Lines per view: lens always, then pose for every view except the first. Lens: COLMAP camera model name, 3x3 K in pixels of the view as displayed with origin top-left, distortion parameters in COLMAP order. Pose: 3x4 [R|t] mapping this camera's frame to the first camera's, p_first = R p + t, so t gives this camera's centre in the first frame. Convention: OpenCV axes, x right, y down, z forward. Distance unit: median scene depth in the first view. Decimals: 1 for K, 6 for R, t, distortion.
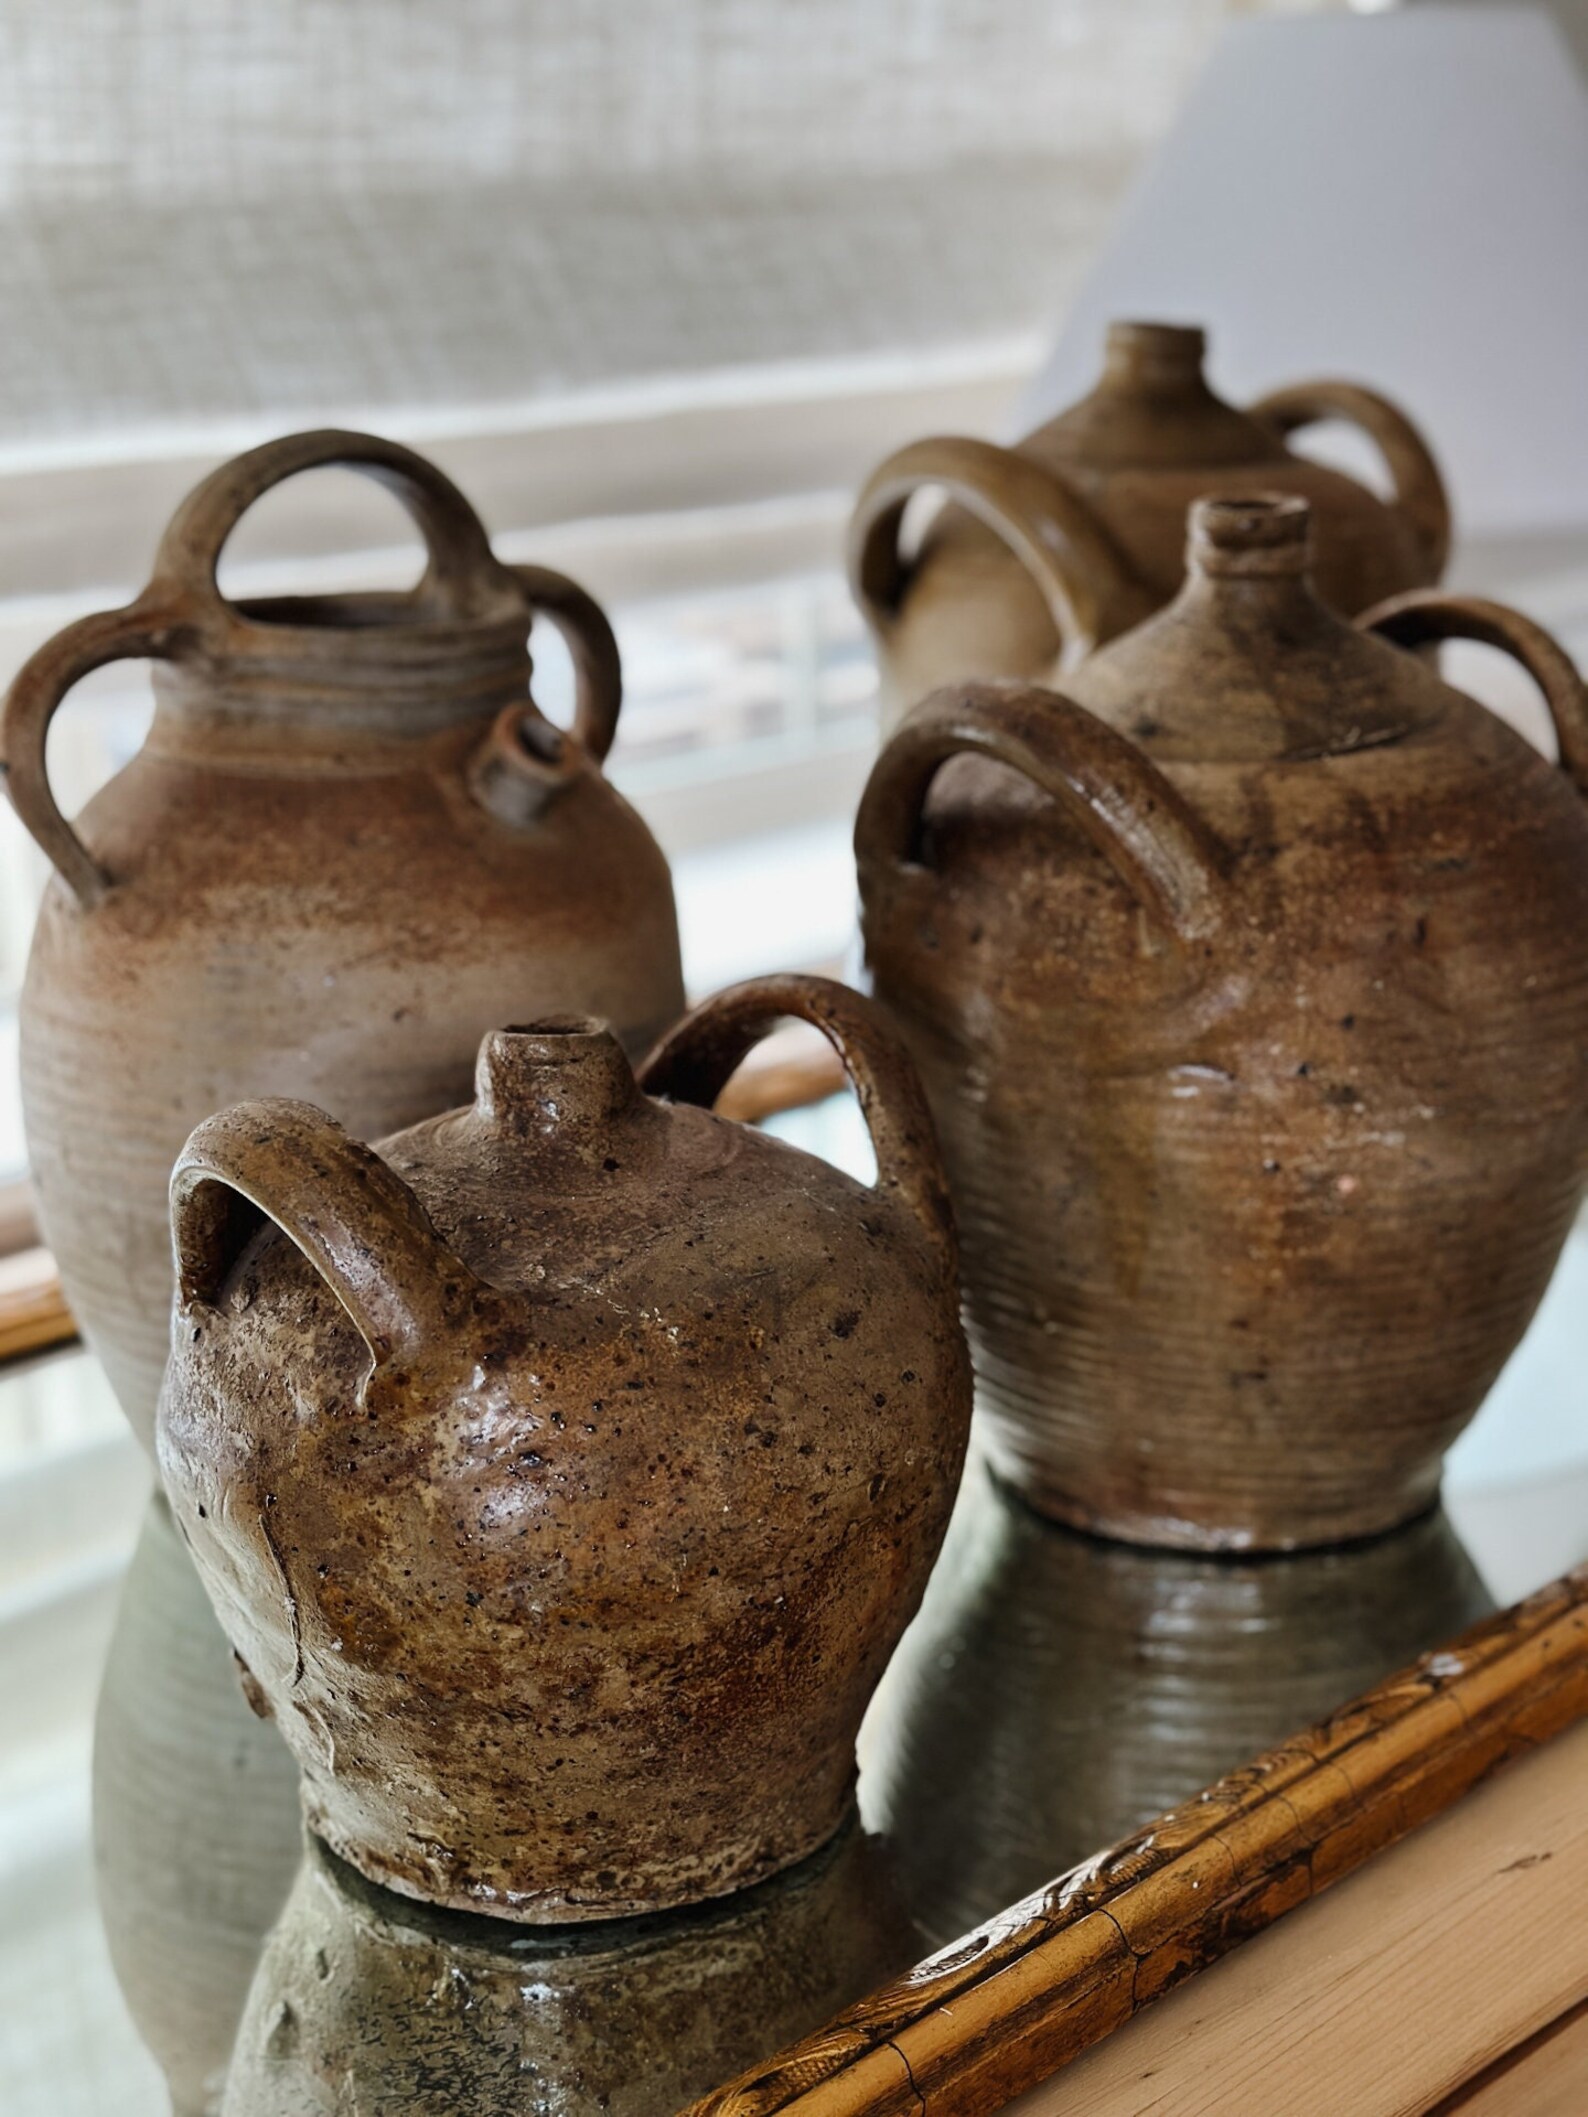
lens RADIAL K [[2964.2, 0, 800.5], [0, 2964.2, 1073.5], [0, 0, 1]] dist [0.111031, 0.000000]
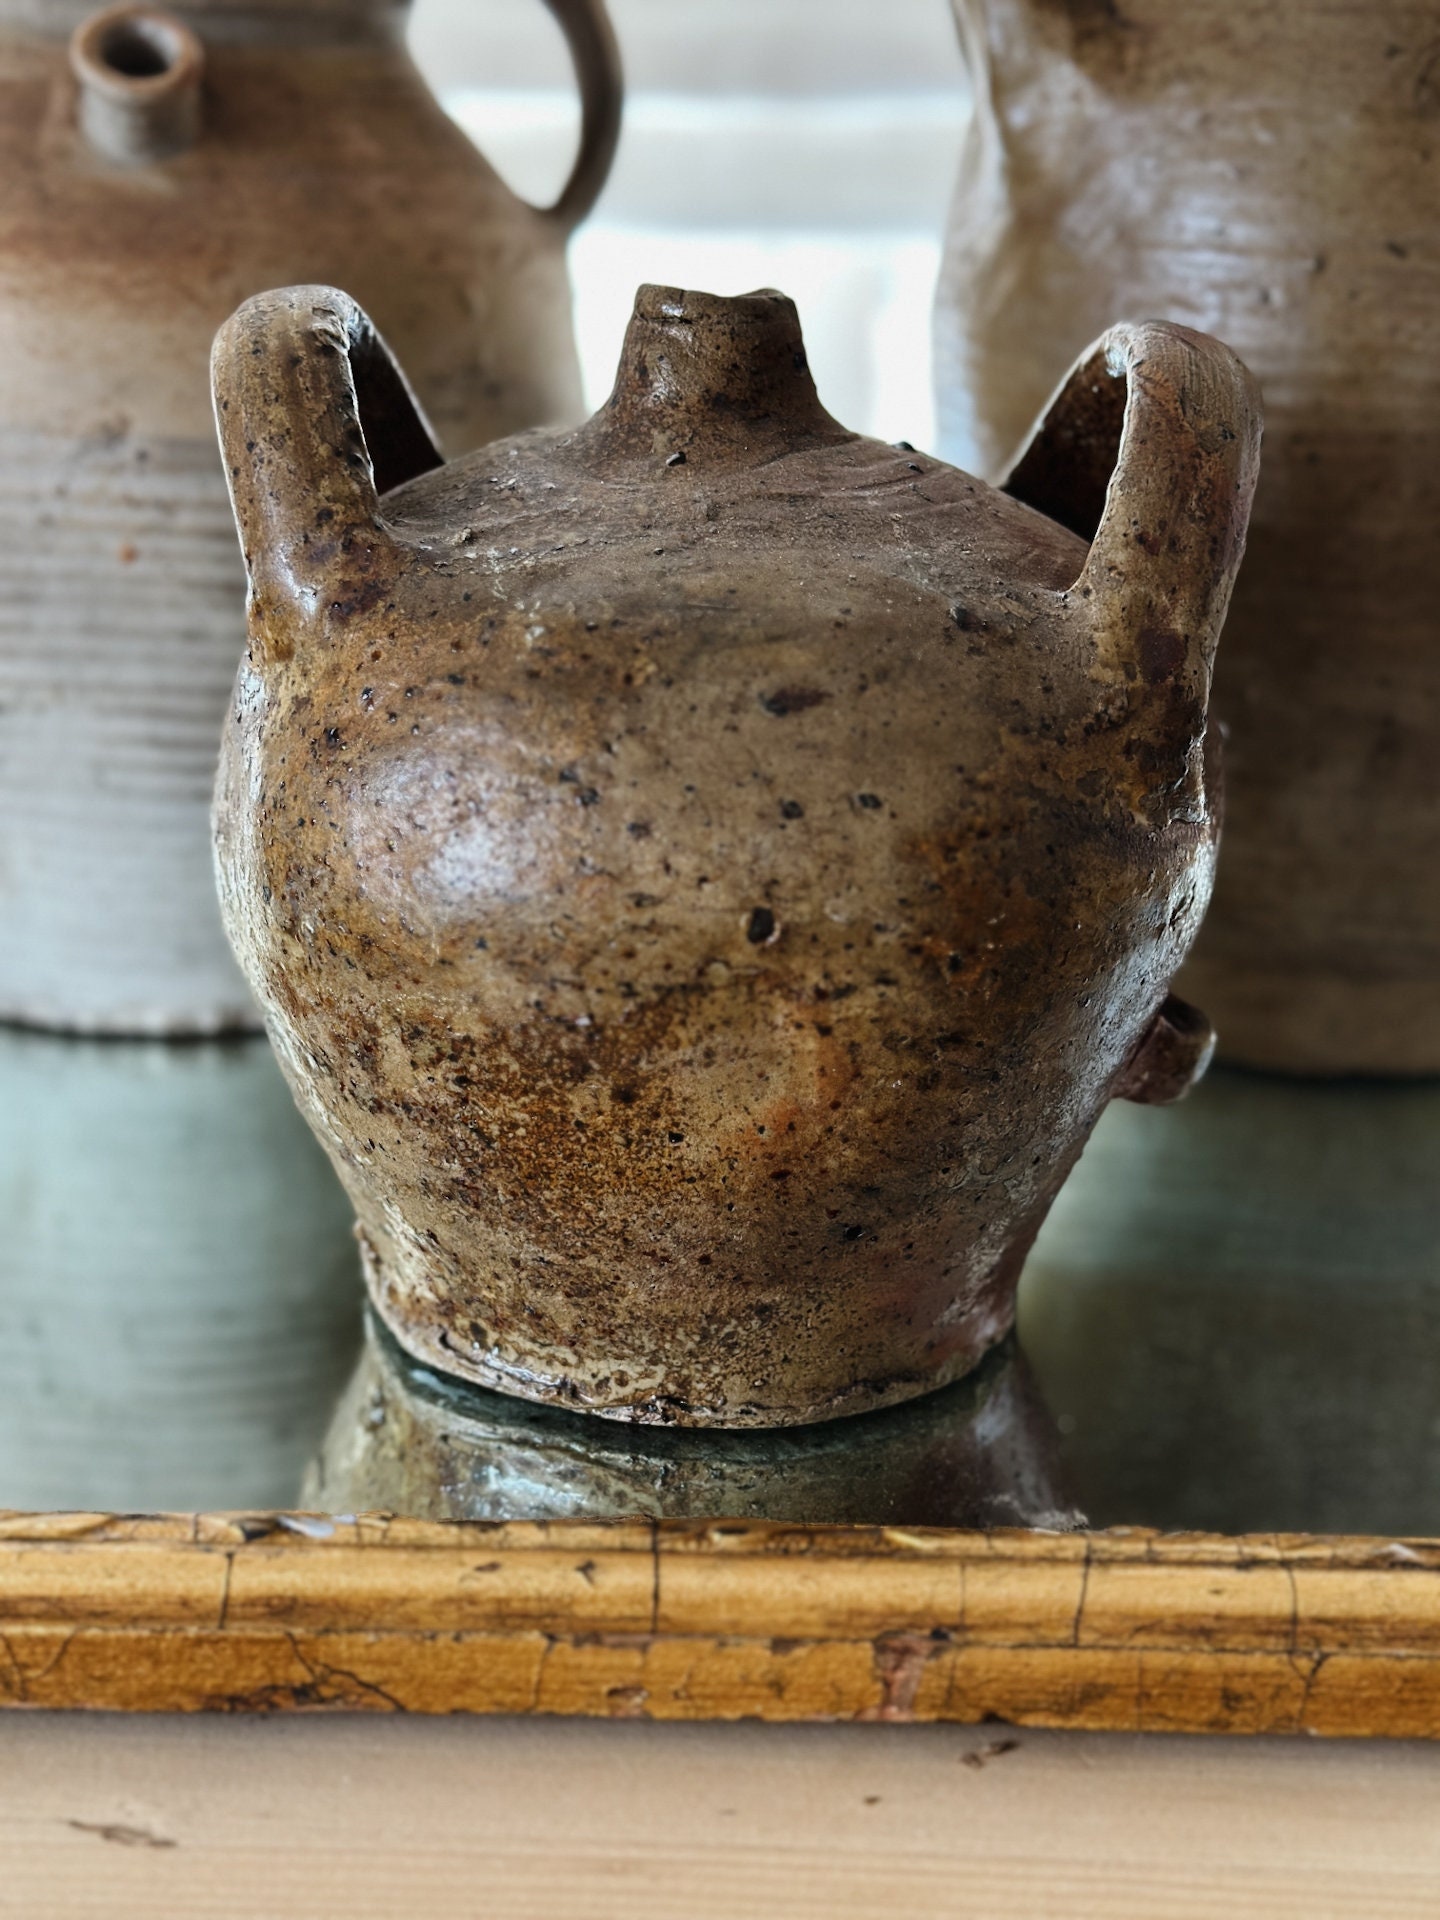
lens RADIAL K [[2688.4, 0, 713.0], [0, 2688.4, 972.5], [0, 0, 1]] dist [0.111031, 0.000000]
pose [[0.704674, 0.262044, -0.659370, 0.428999], [-0.245278, 0.961976, 0.120174, 0.070765], [0.665788, 0.077045, 0.742152, 0.484136]]
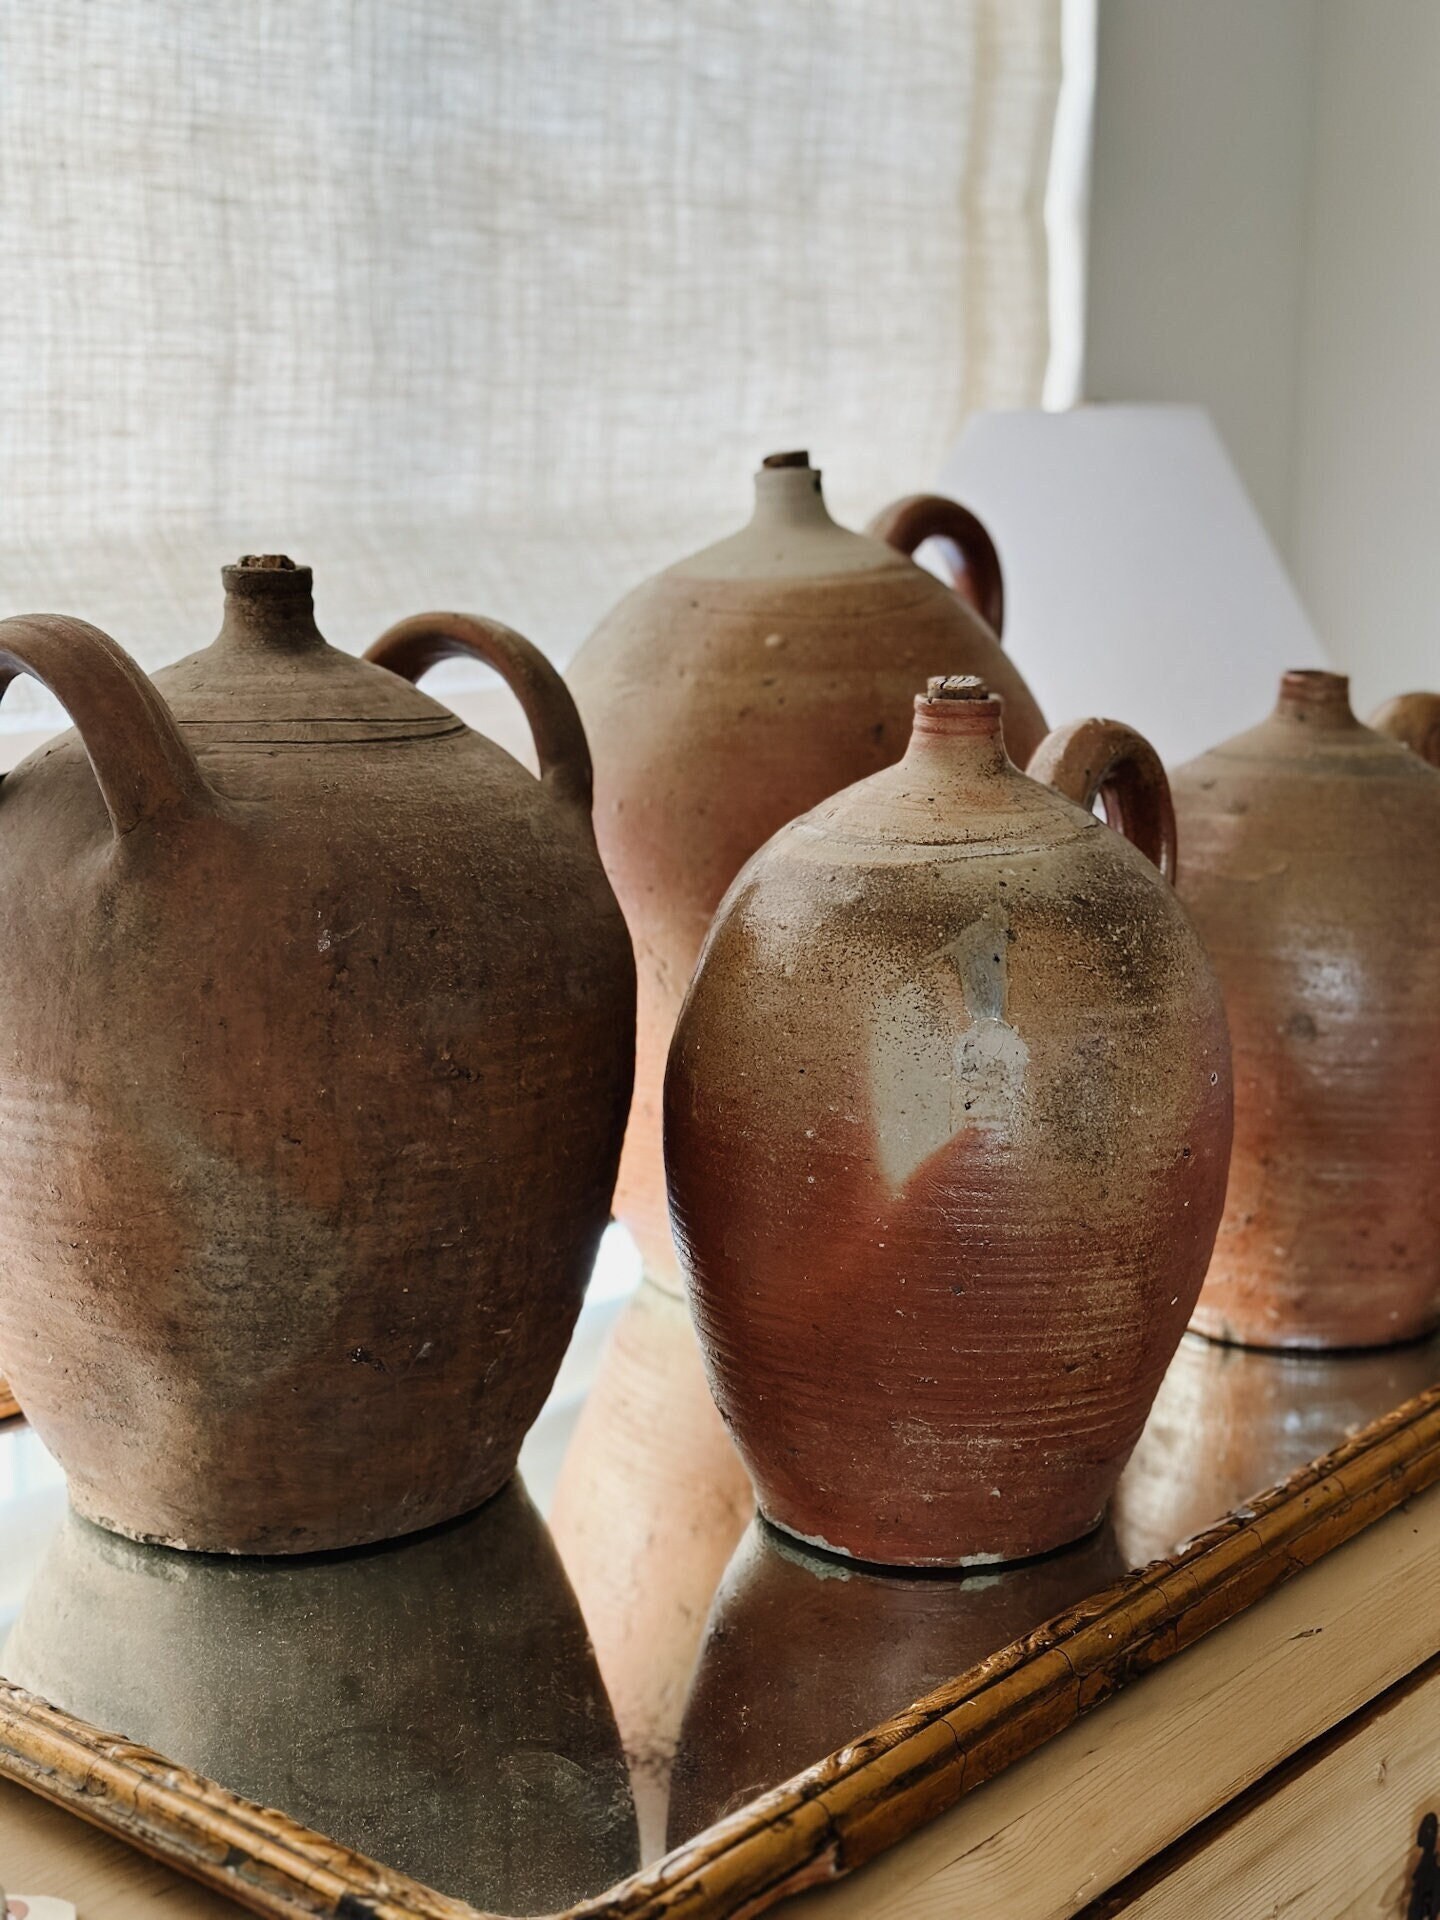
lens RADIAL K [[2688.4, 0, 724.2], [0, 2688.4, 945.9], [0, 0, 1]] dist [0.111031, 0.000000]
pose [[0.994593, 0.000866, 0.103843, -0.208254], [0.010779, 0.993703, -0.111525, 0.068421], [-0.103286, 0.112041, 0.988321, -0.398979]]
